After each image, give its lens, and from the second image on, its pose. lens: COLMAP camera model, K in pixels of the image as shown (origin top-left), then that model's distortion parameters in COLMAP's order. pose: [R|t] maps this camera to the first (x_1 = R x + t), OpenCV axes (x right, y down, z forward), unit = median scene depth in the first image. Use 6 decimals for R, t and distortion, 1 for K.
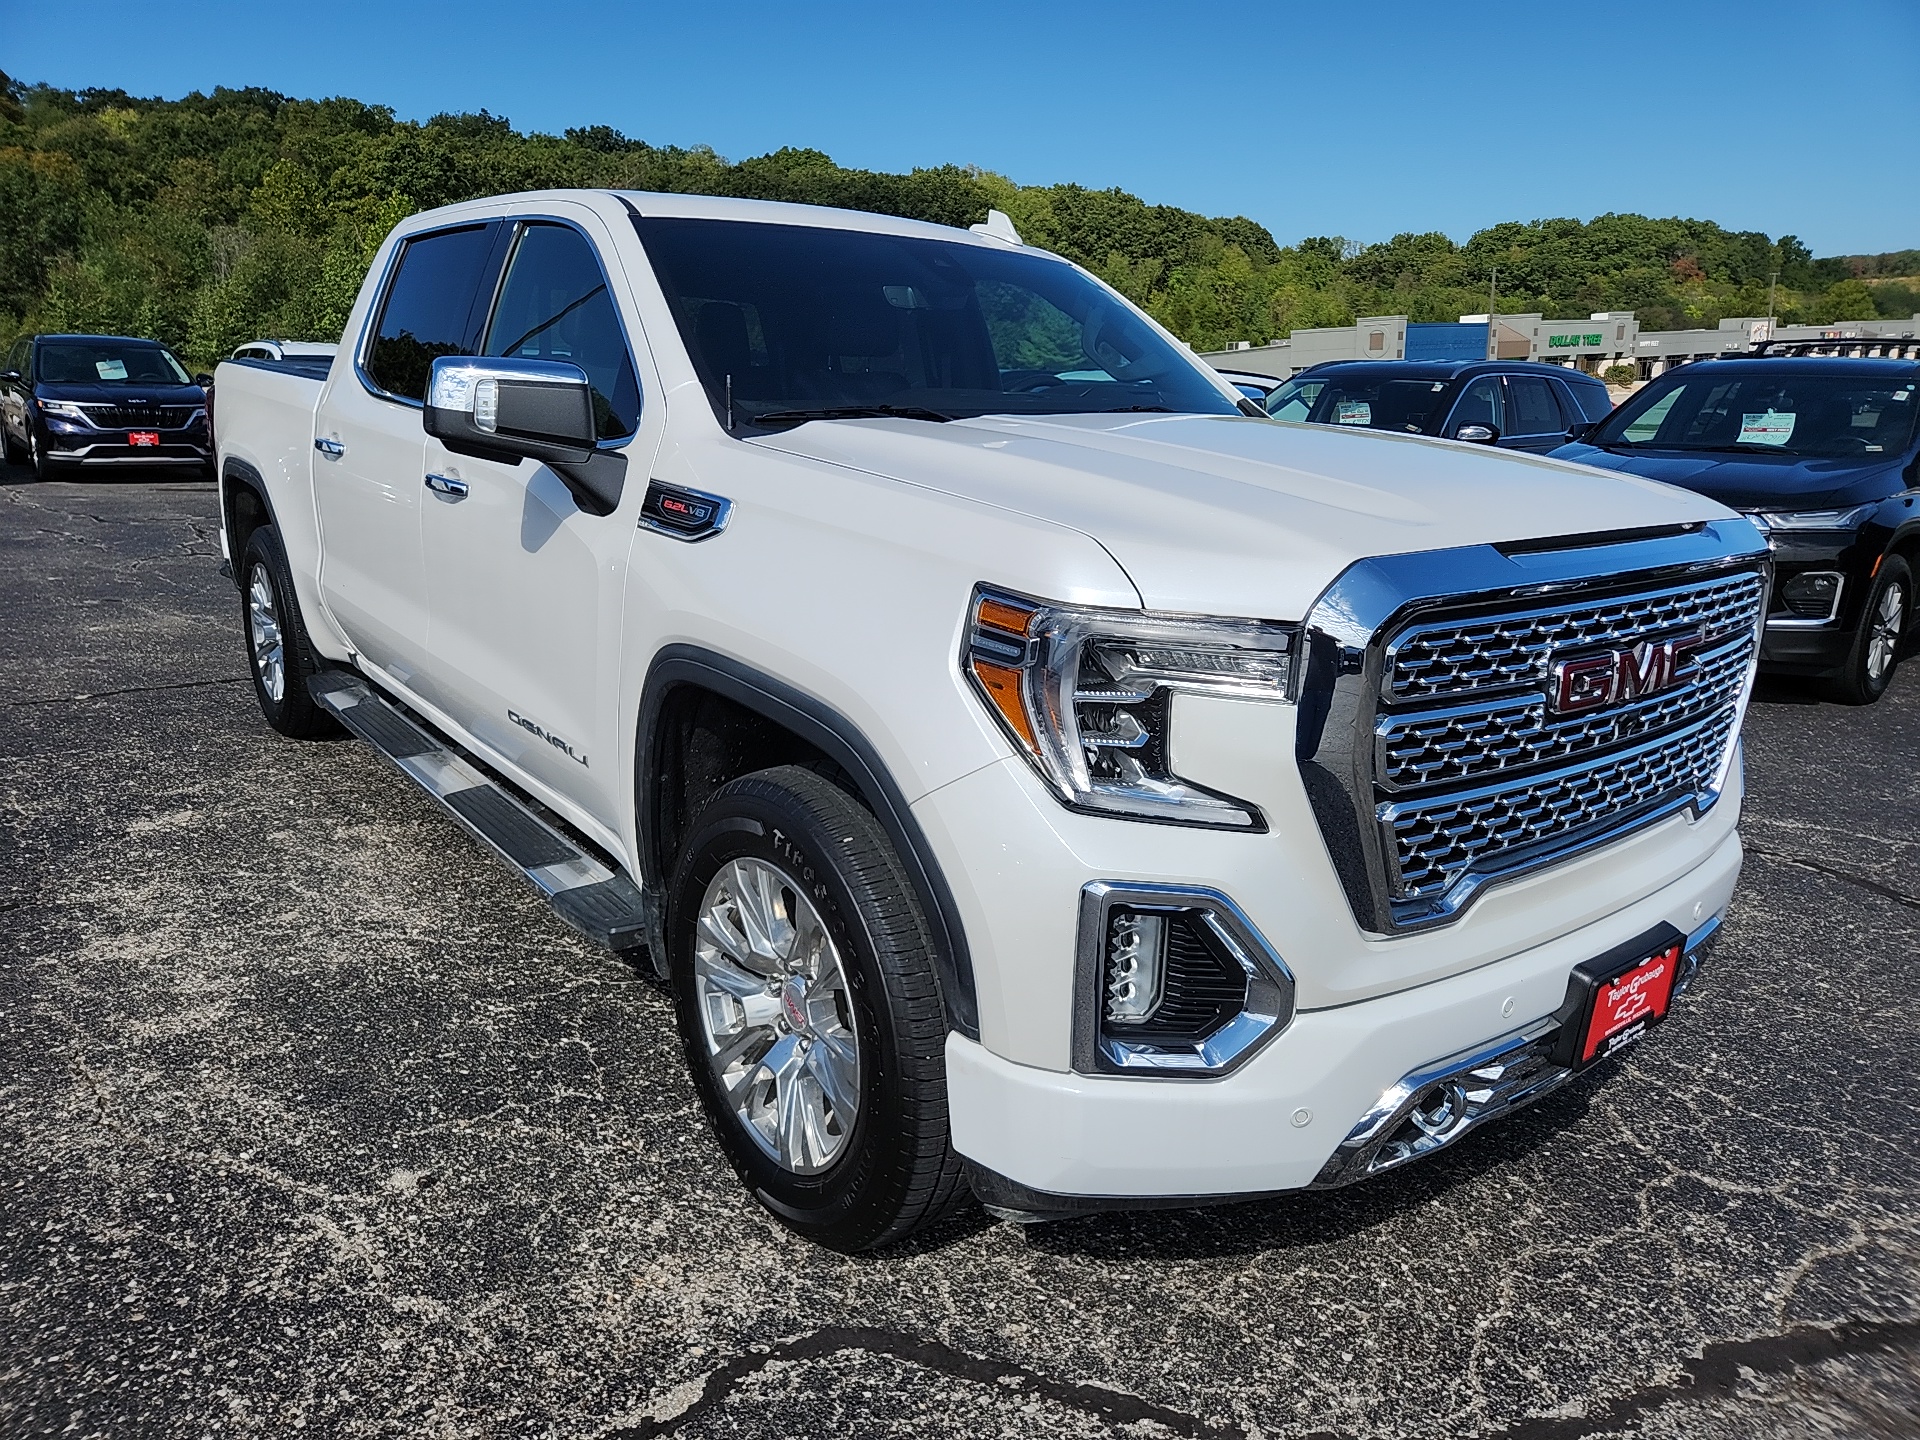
lens RADIAL K [[1297.3, 0, 949.2], [0, 1297.3, 719.2], [0, 0, 1]] dist [0.065148, -0.051162]
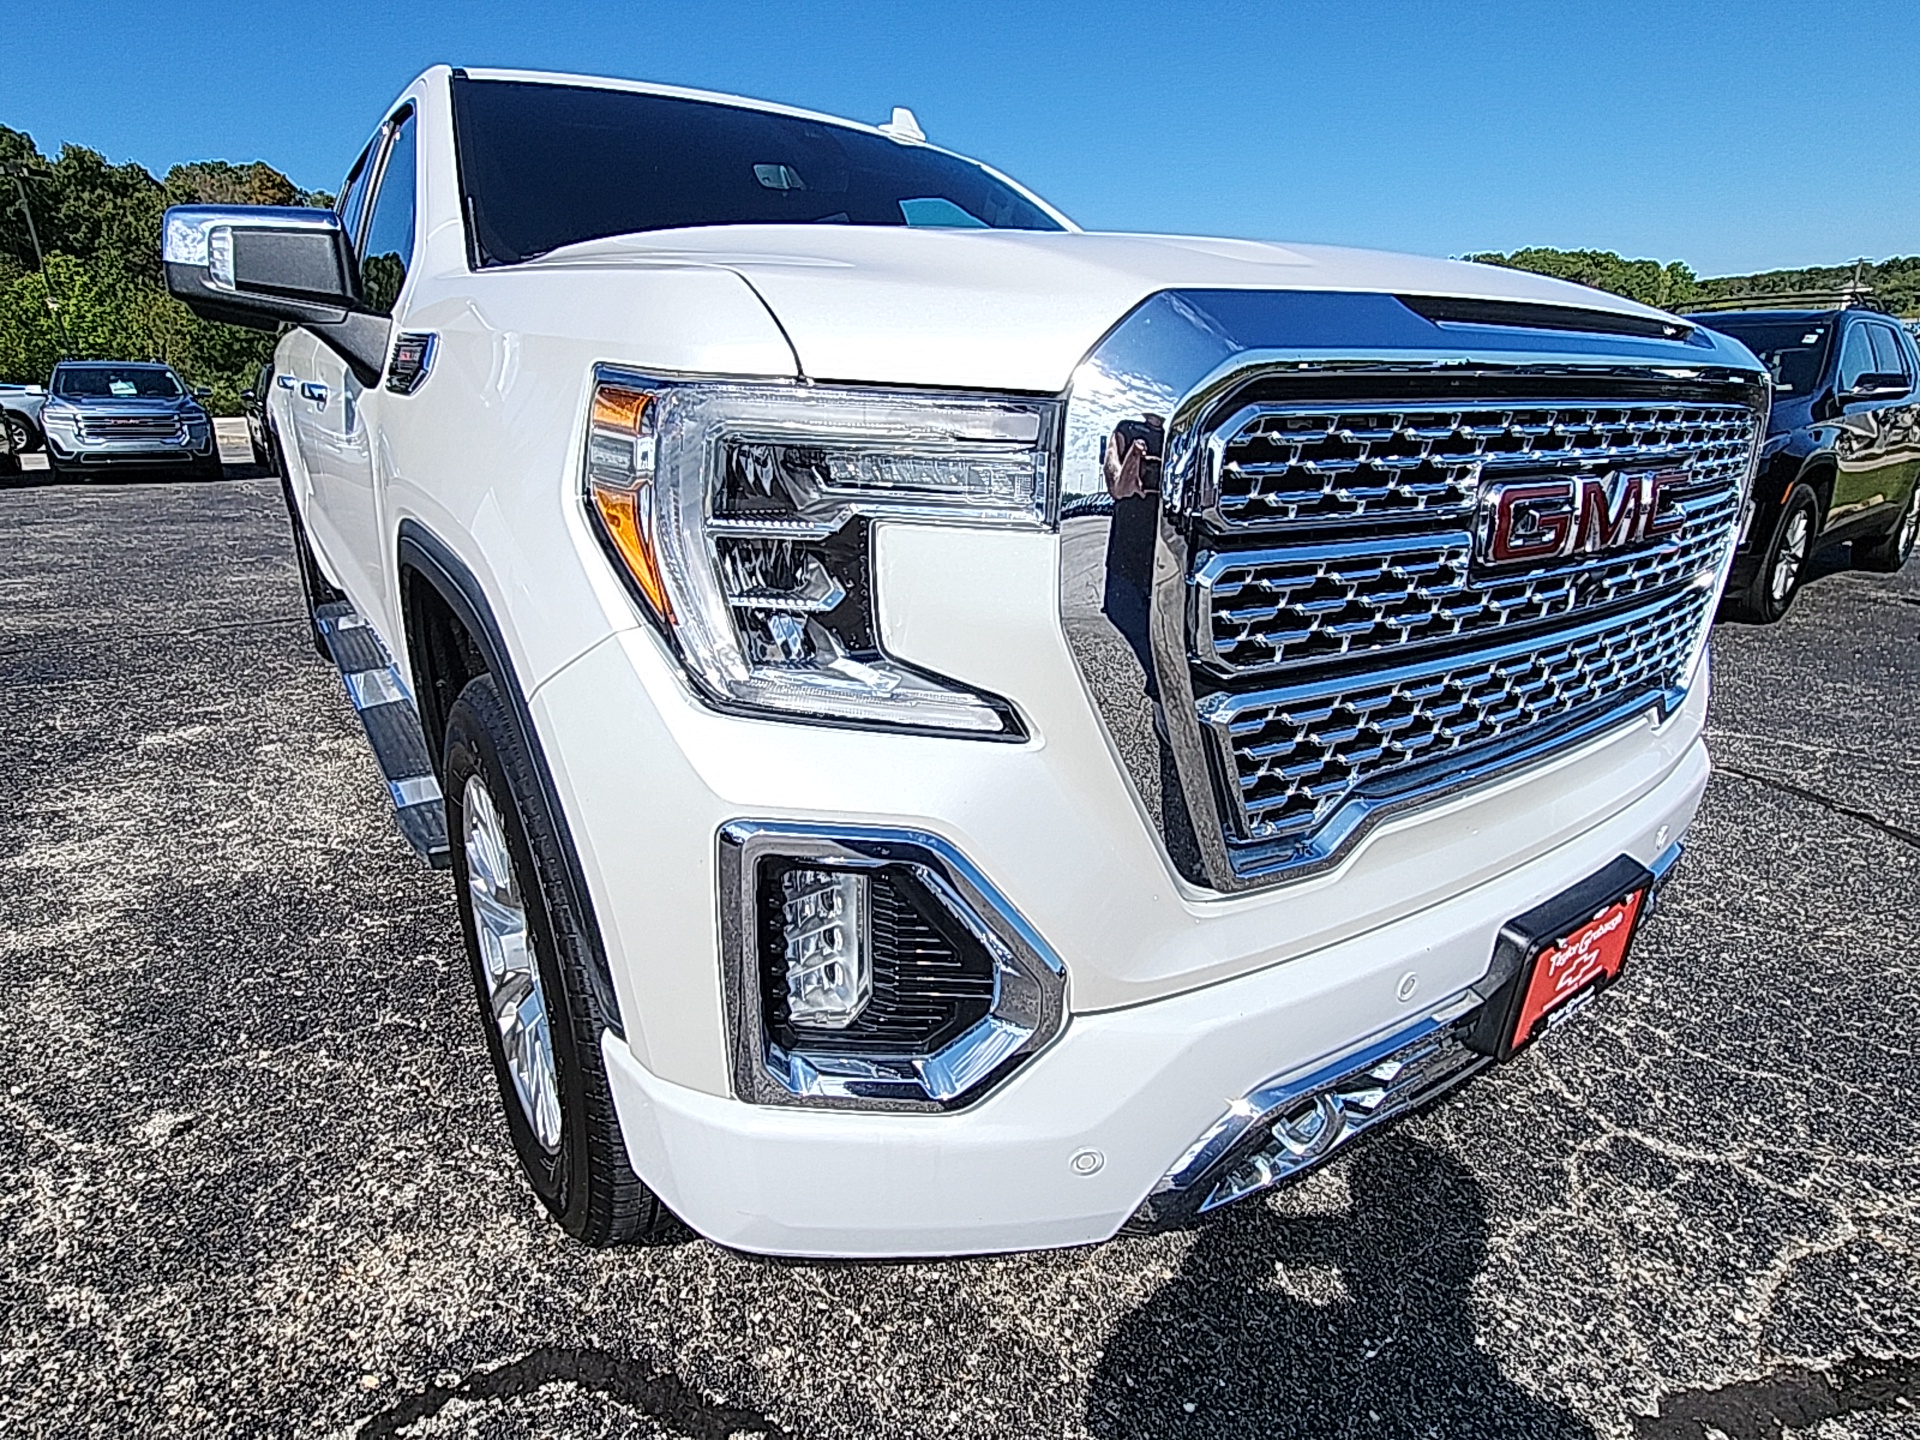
lens RADIAL K [[976.6, 0, 939.3], [0, 976.6, 712.6], [0, 0, 1]] dist [0.004707, -0.002348]
pose [[0.997533, -0.005640, -0.069979, 0.183728], [0.009415, 0.998511, 0.053741, 0.036260], [0.069572, -0.054268, 0.996100, 0.404270]]
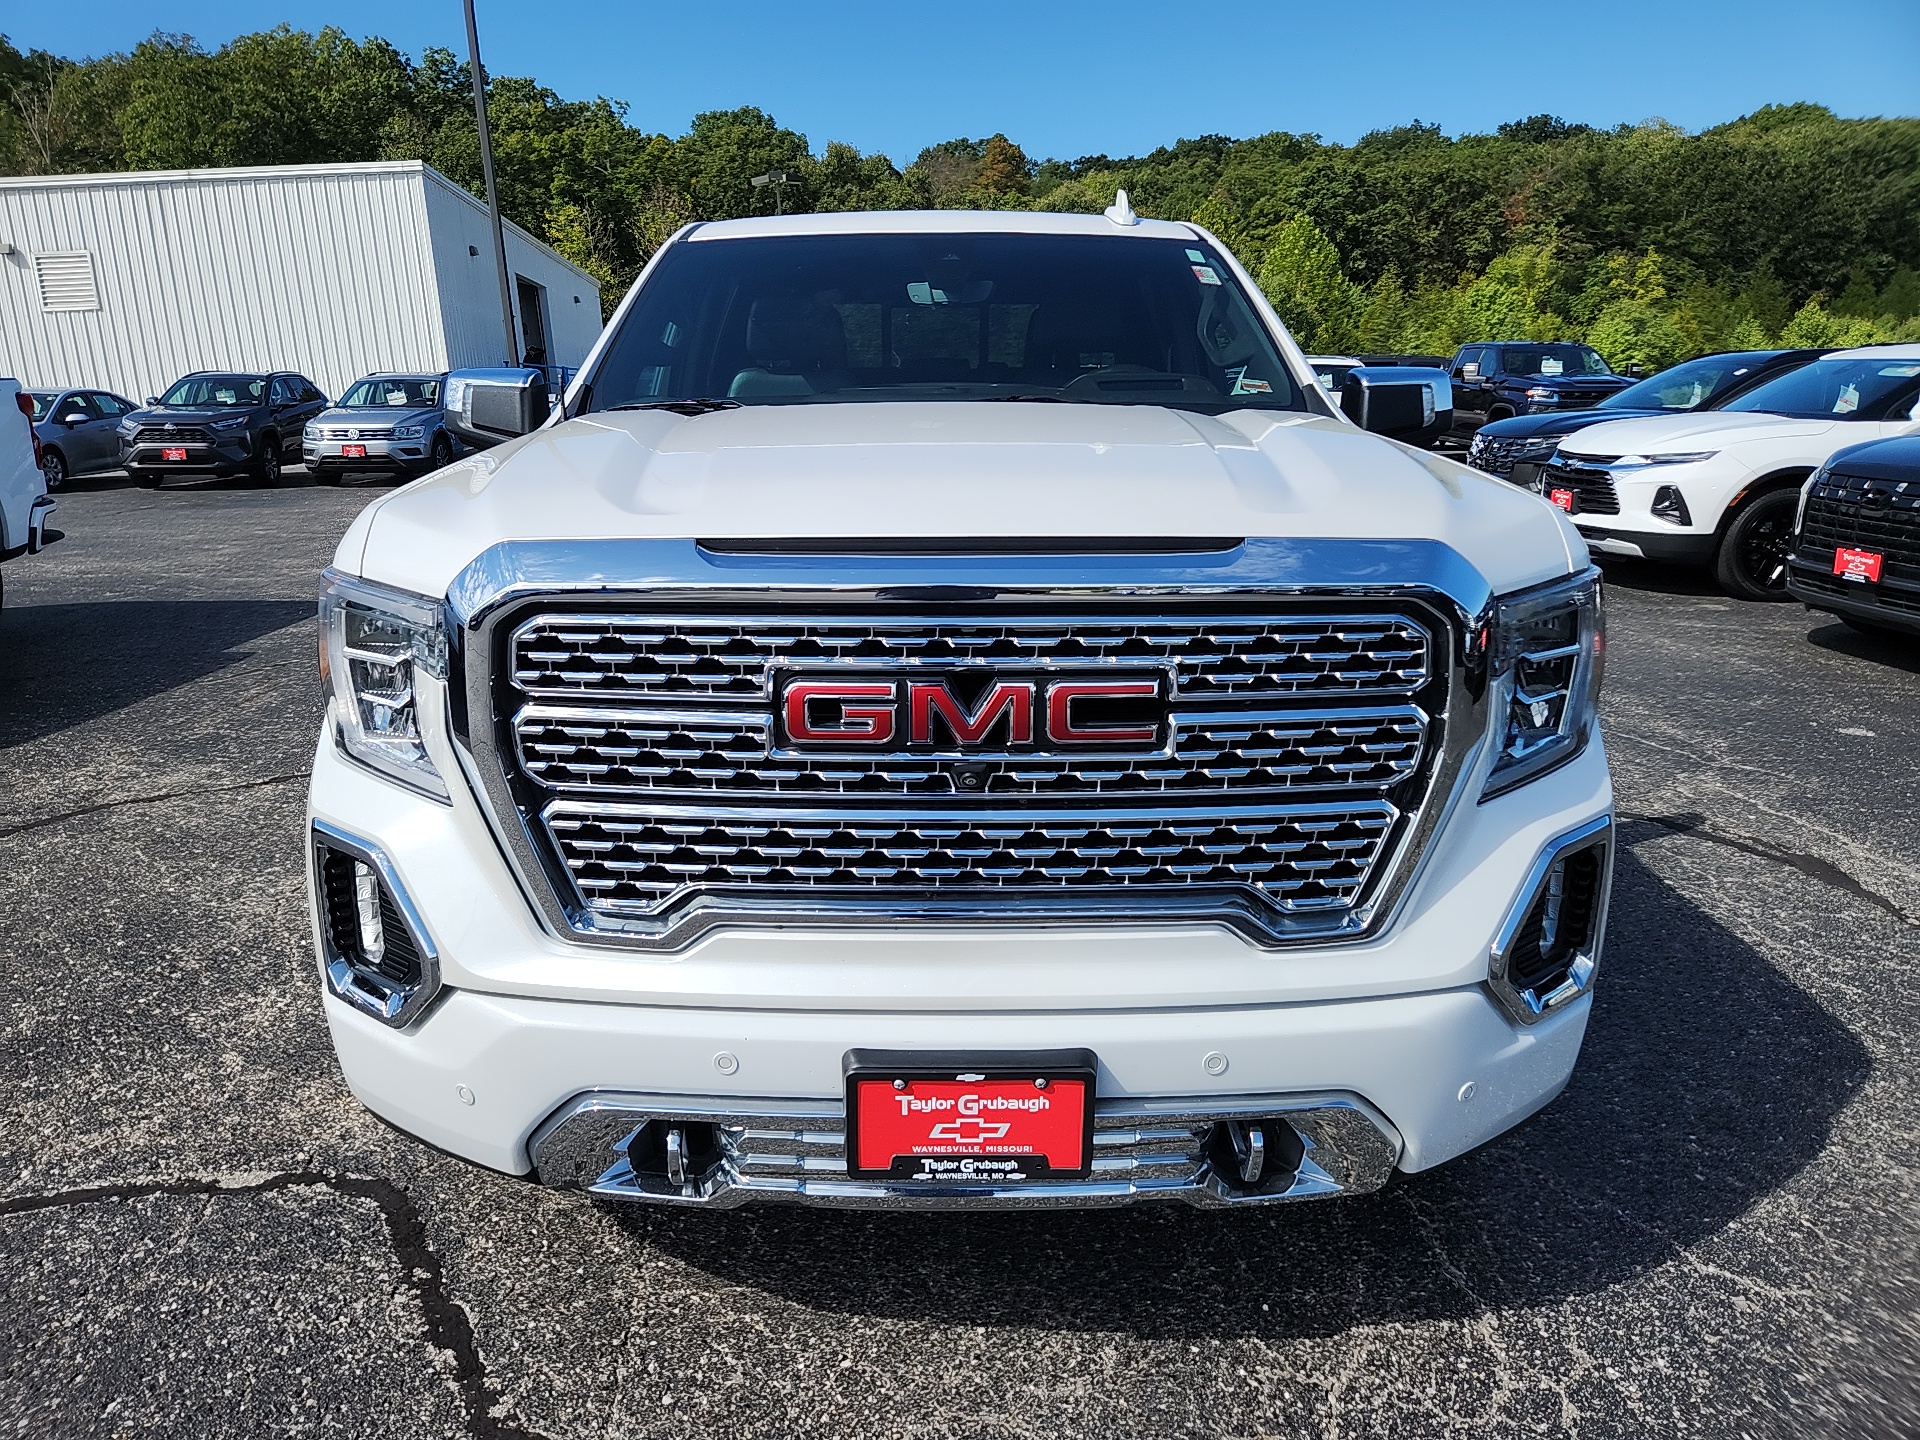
lens RADIAL K [[1297.3, 0, 944.3], [0, 1297.3, 720.8], [0, 0, 1]] dist [0.065148, -0.051162]
pose [[0.776312, 0.128863, -0.617037, 0.910452], [-0.132914, 0.990336, 0.039600, -0.055334], [0.616177, 0.051271, 0.785937, 0.335623]]
